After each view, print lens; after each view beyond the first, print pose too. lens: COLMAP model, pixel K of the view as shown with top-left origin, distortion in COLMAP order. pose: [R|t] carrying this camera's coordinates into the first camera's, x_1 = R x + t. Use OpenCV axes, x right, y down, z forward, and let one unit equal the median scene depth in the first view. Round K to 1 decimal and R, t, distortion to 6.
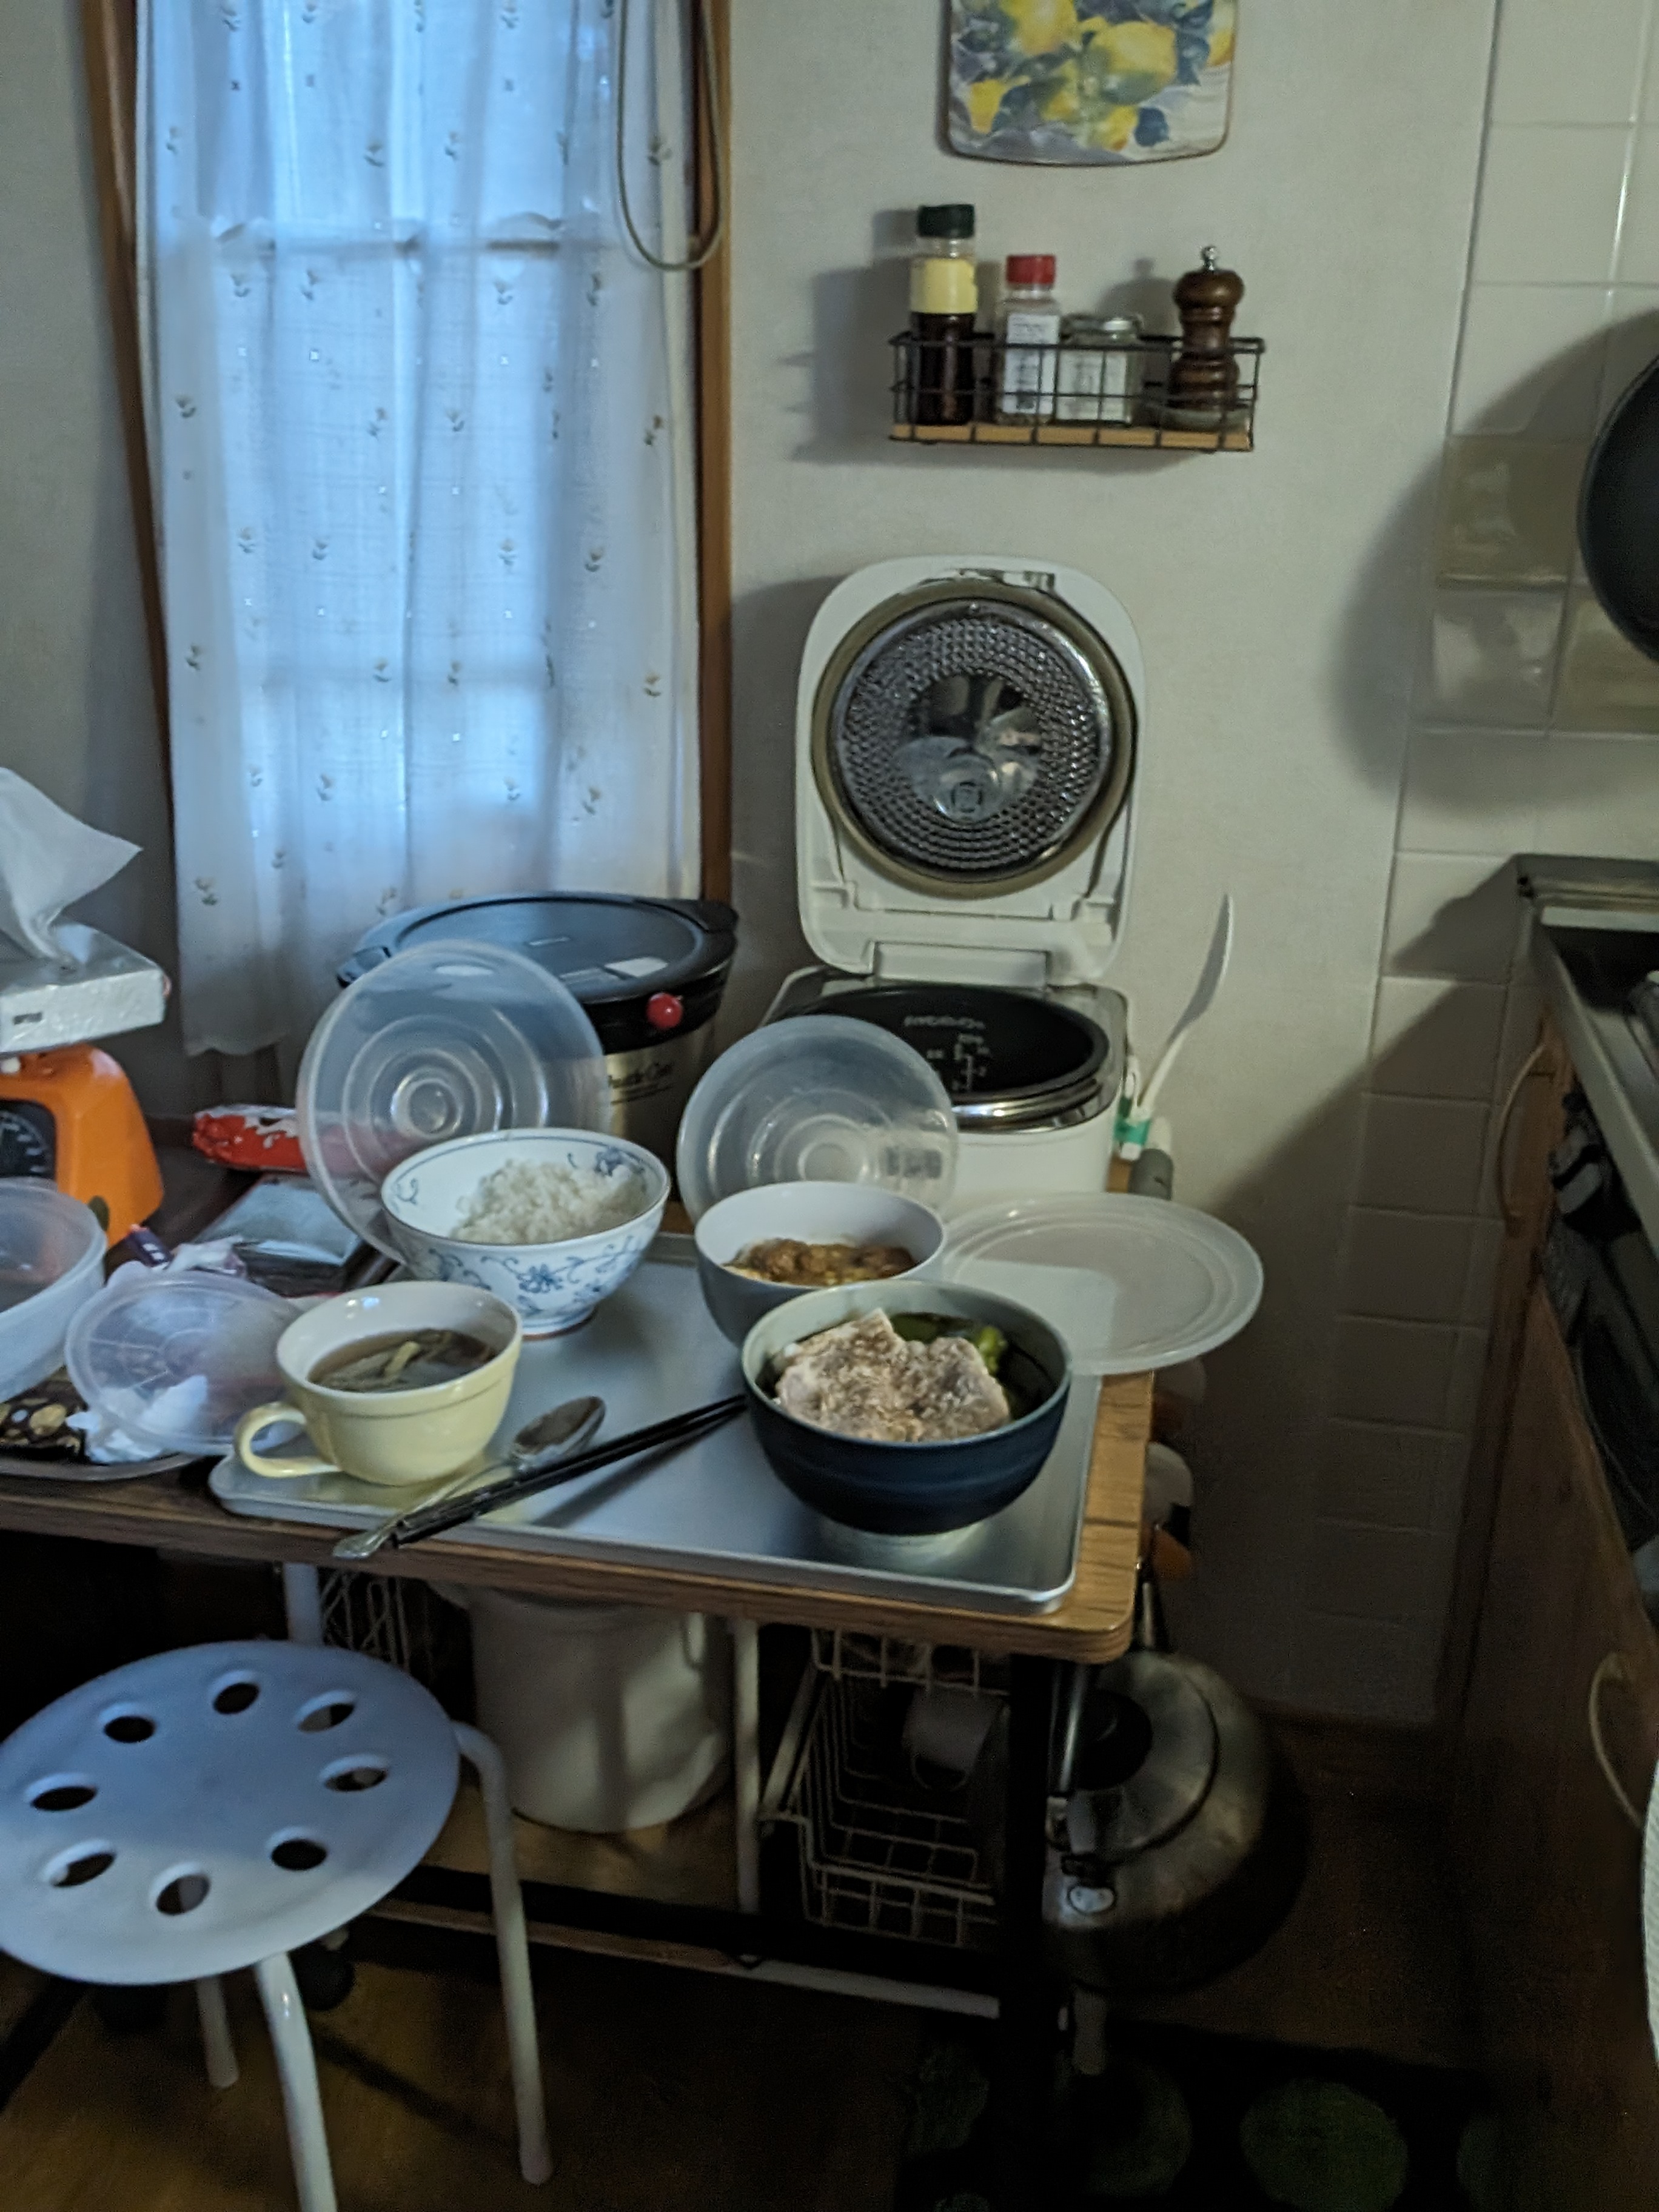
lens RADIAL K [[2015.5, 0, 847.4], [0, 2015.5, 1127.4], [0, 0, 1]] dist [0.072480, -0.074950]
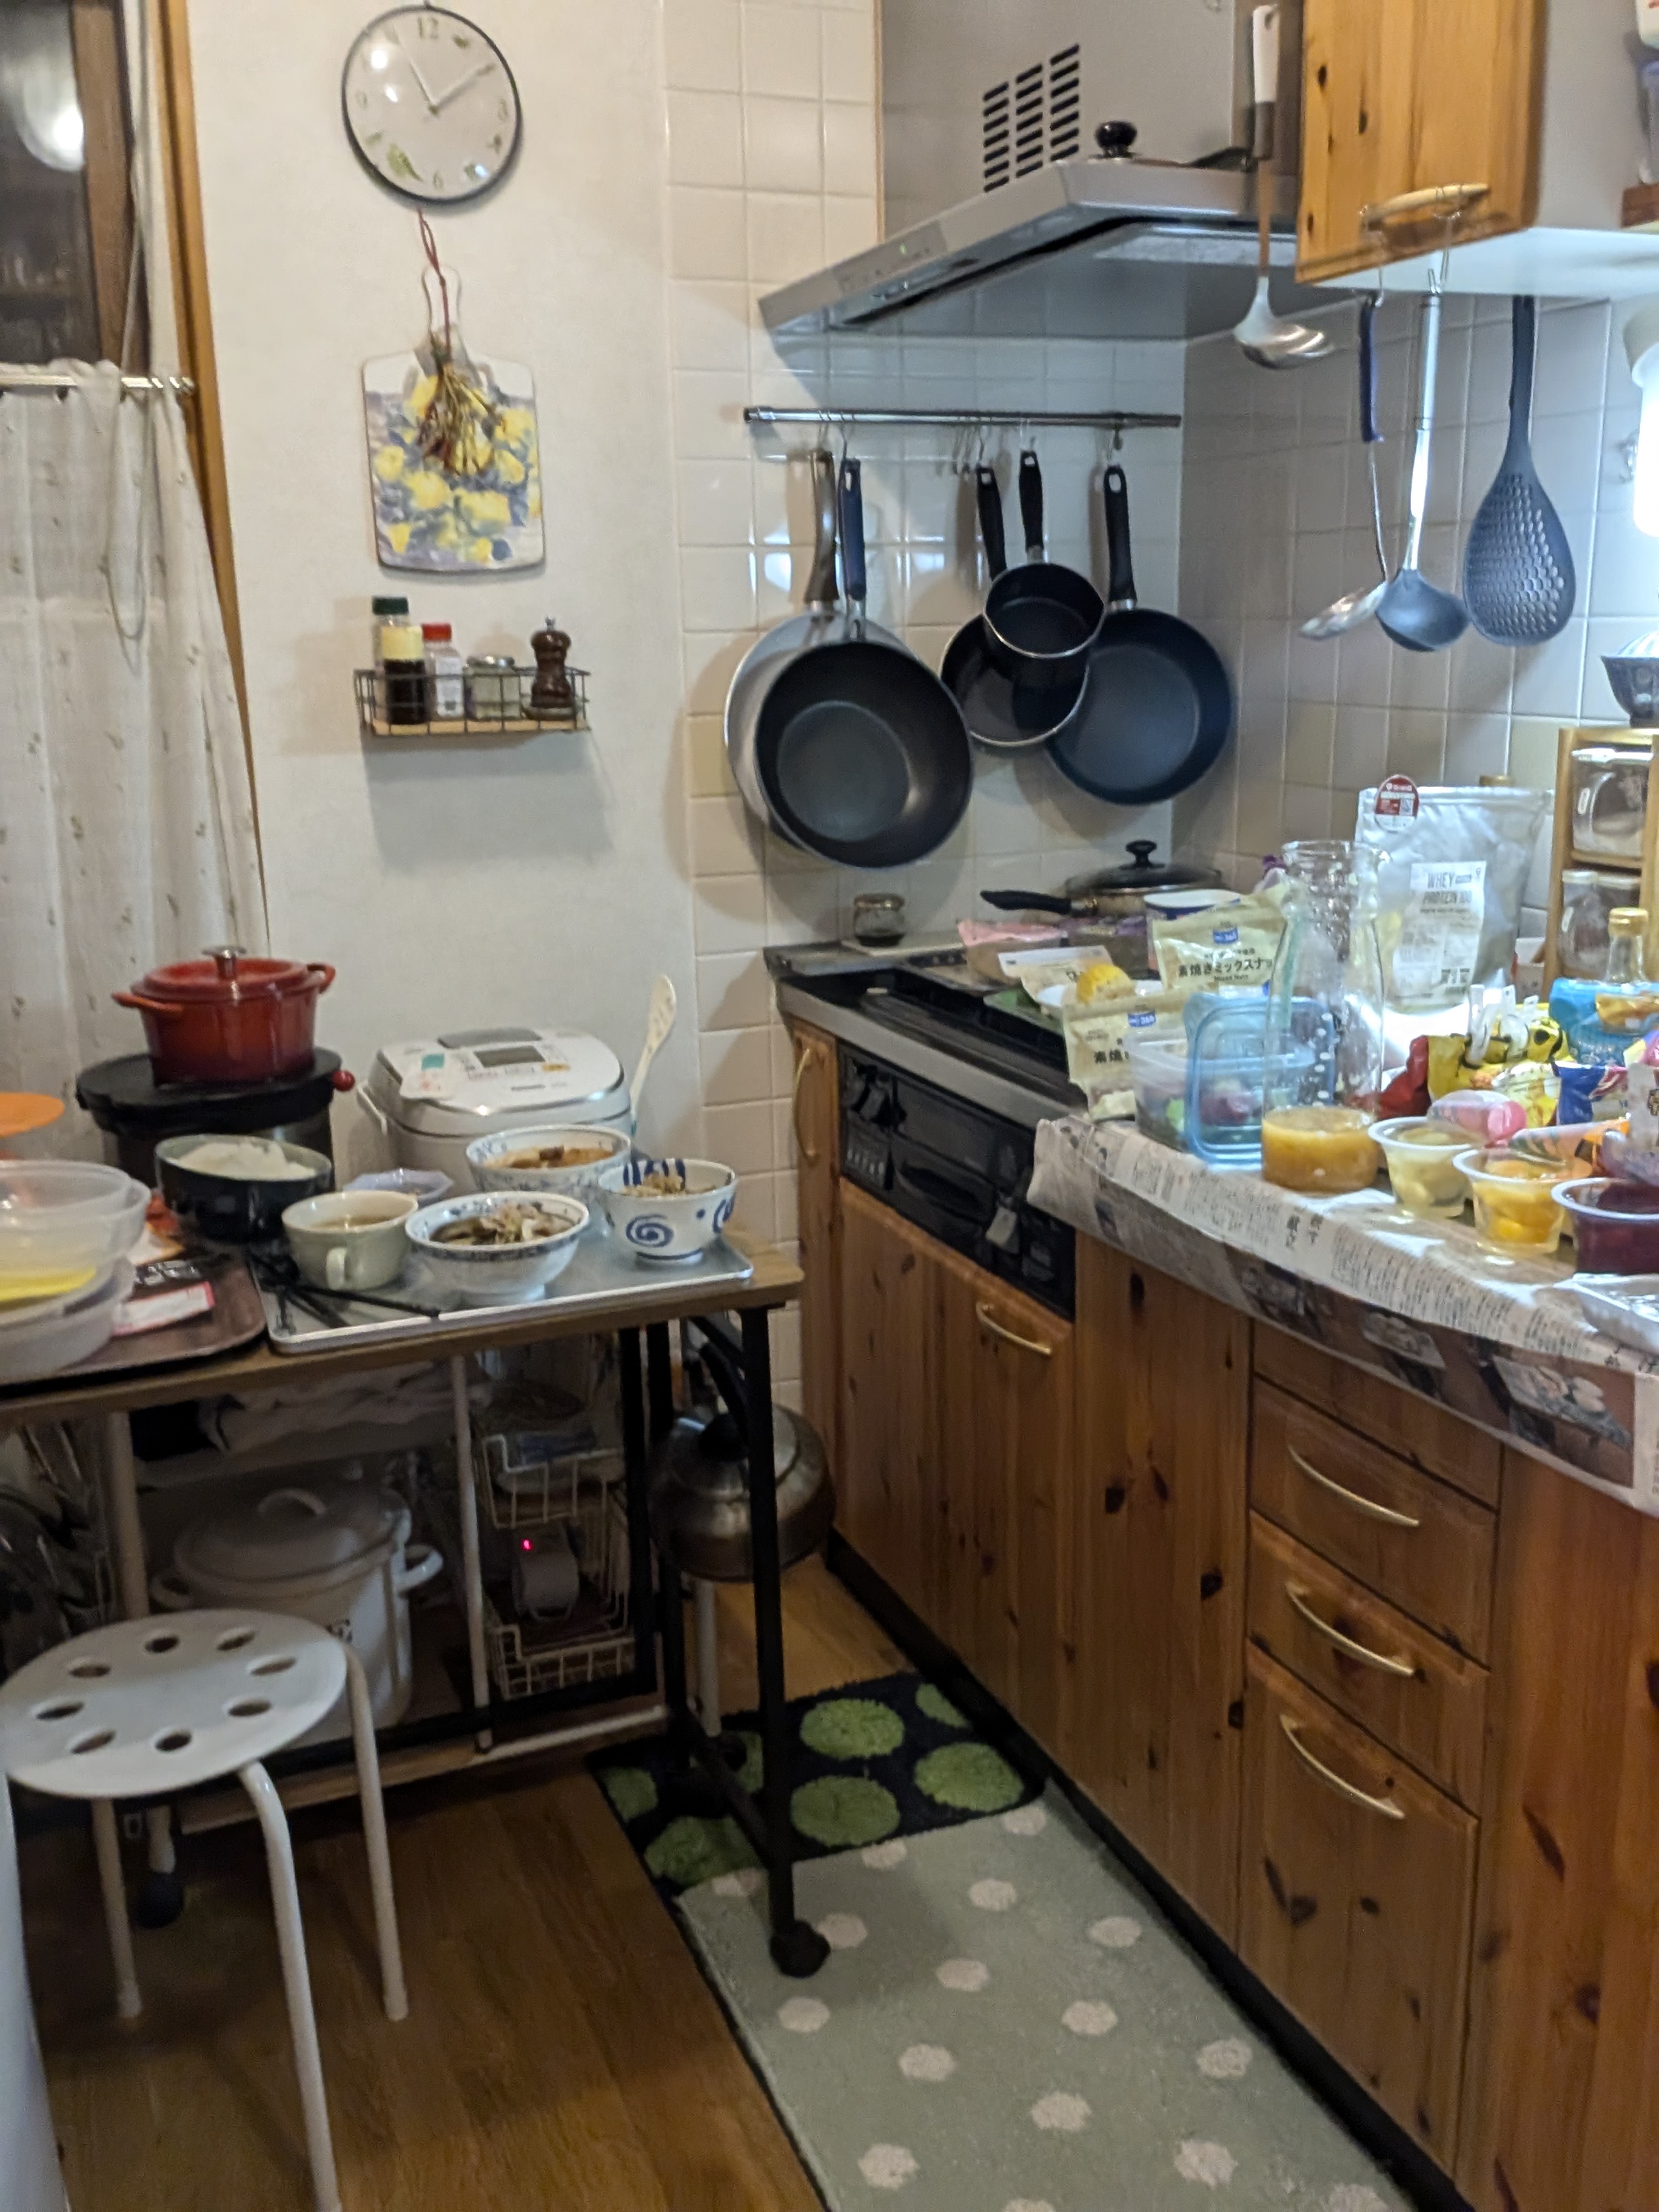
lens RADIAL K [[2015.5, 0, 826.3], [0, 2015.5, 1105.9], [0, 0, 1]] dist [0.072480, -0.074950]
pose [[0.835525, -0.160899, 0.525367, -0.562545], [0.230130, 0.970732, -0.068694, 0.125302], [-0.498938, 0.178298, 0.848098, -0.451647]]
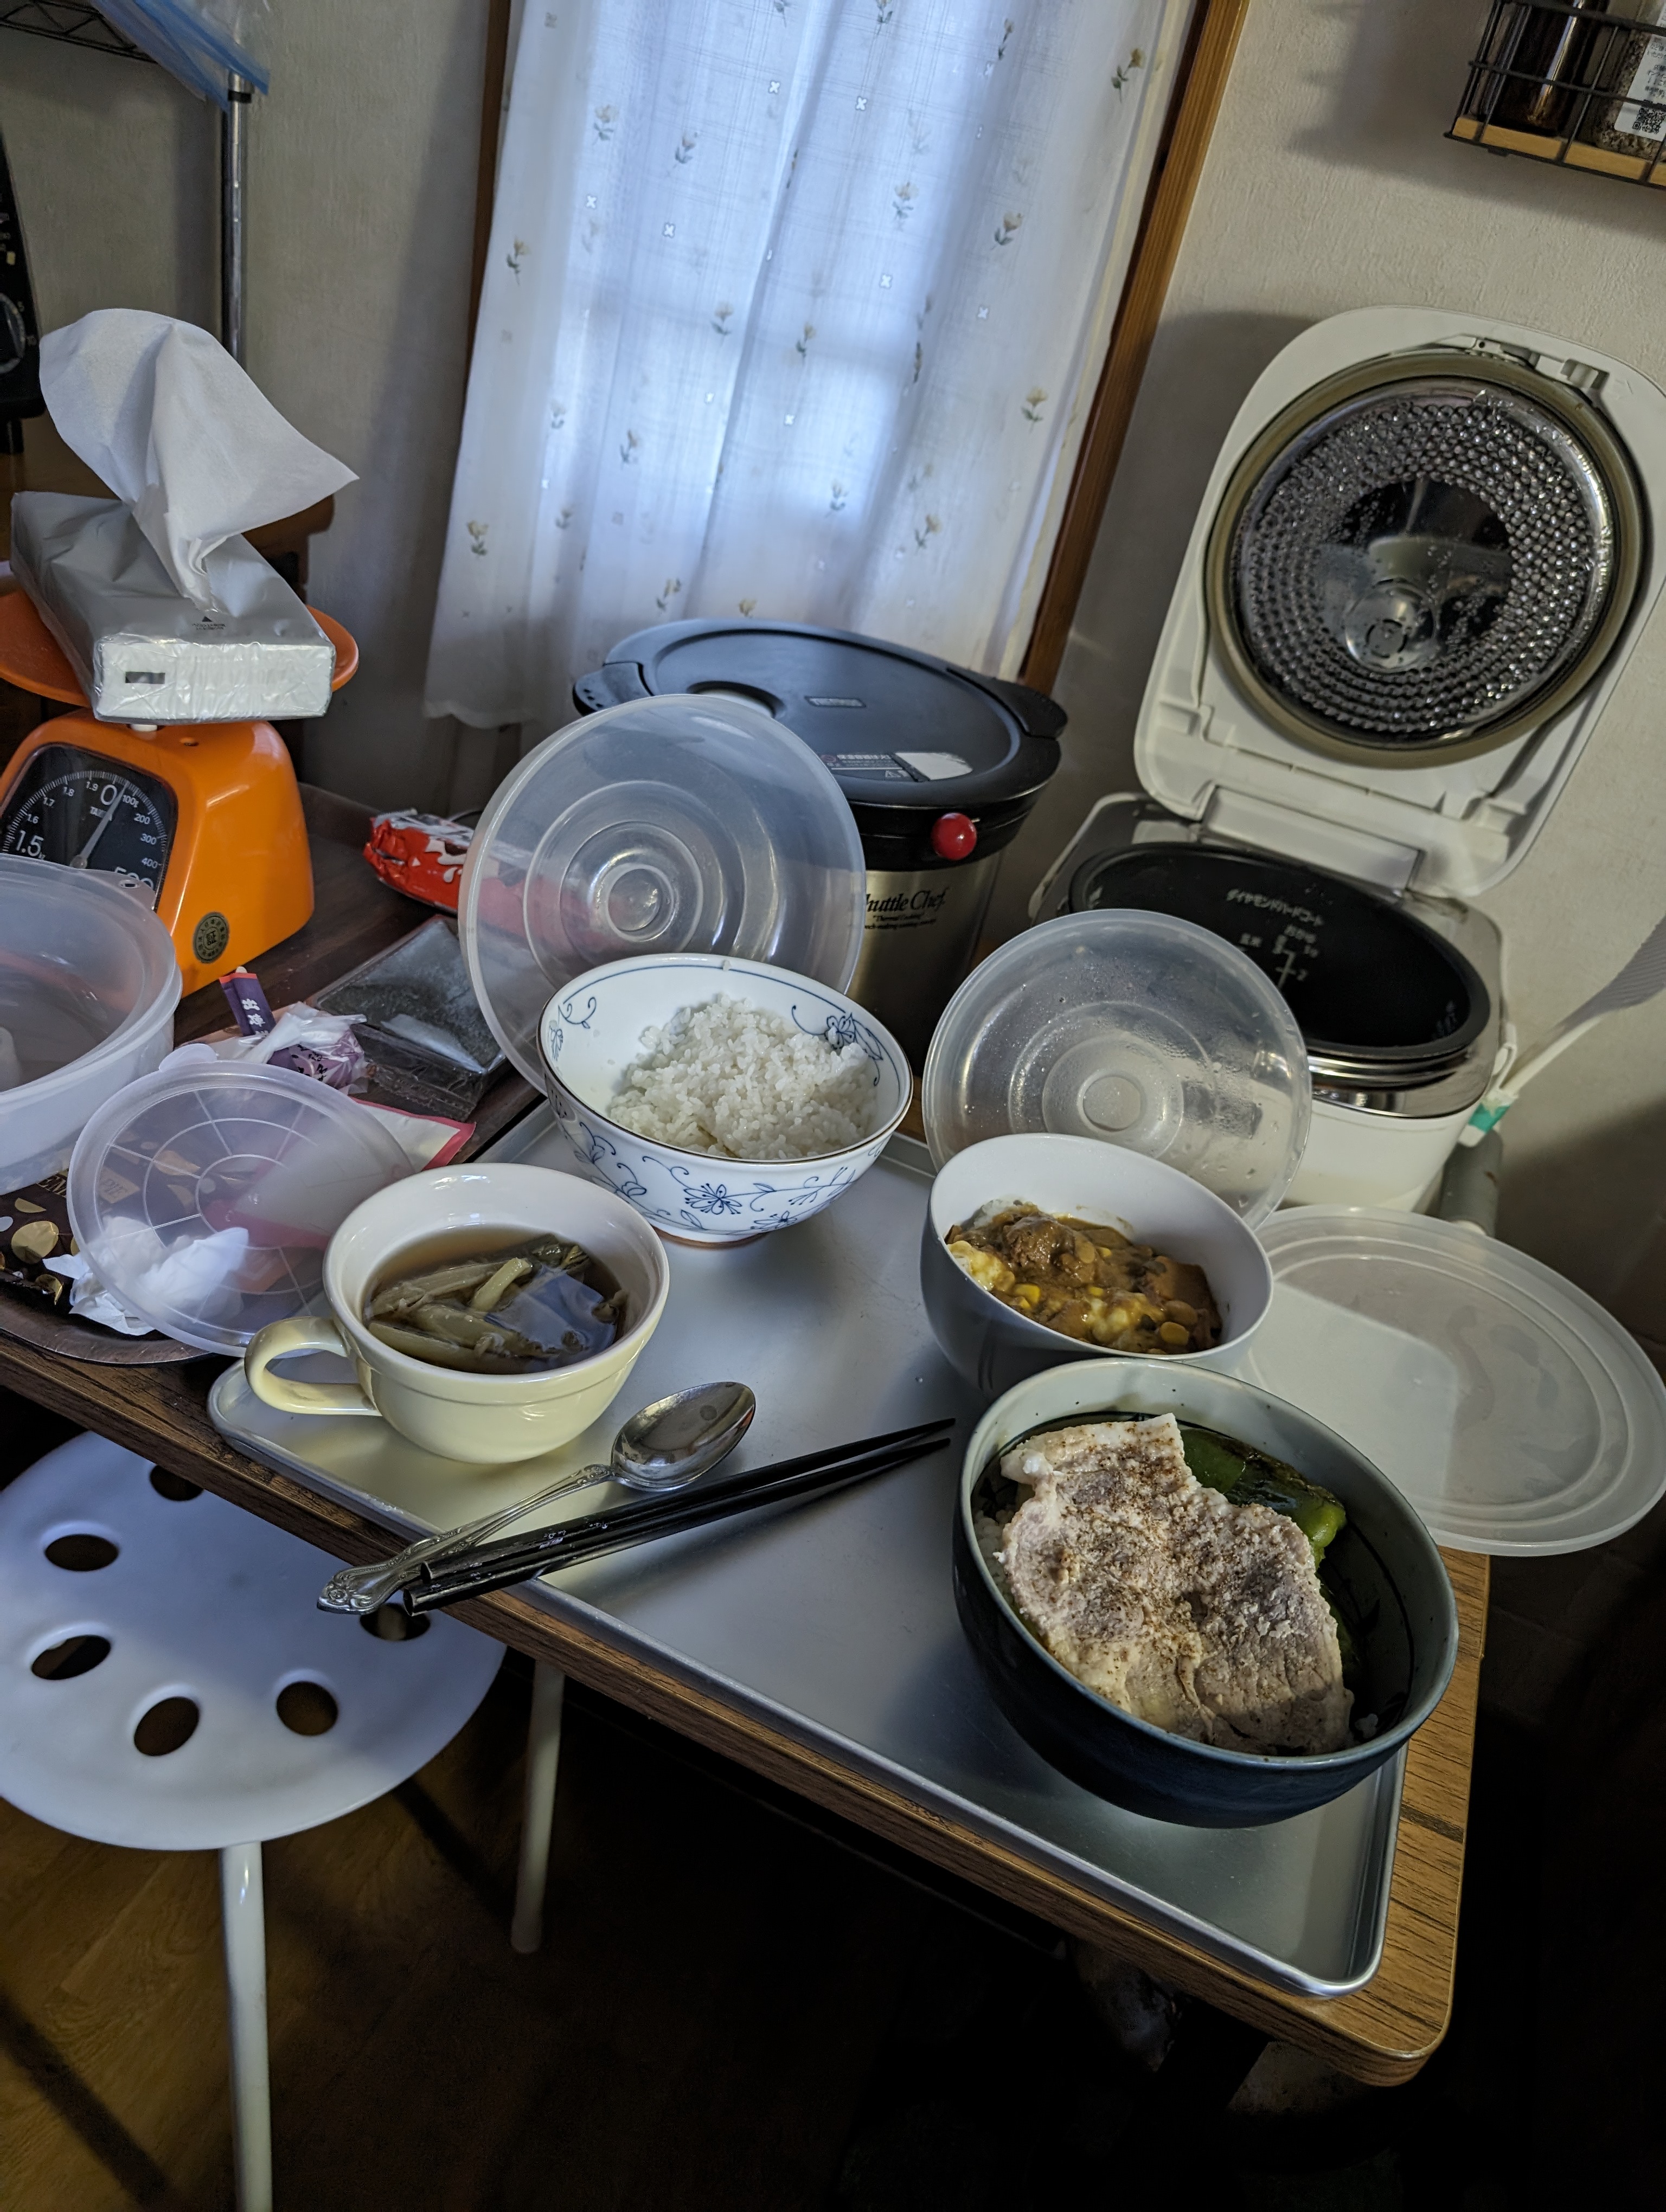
lens RADIAL K [[1600.3, 0, 815.6], [0, 1600.3, 1095.4], [0, 0, 1]] dist [-0.011605, 0.004190]
pose [[0.961846, 0.259596, -0.086380, -0.063821], [-0.239195, 0.951172, 0.195081, -0.070242], [0.132804, -0.166976, 0.976976, 0.373646]]
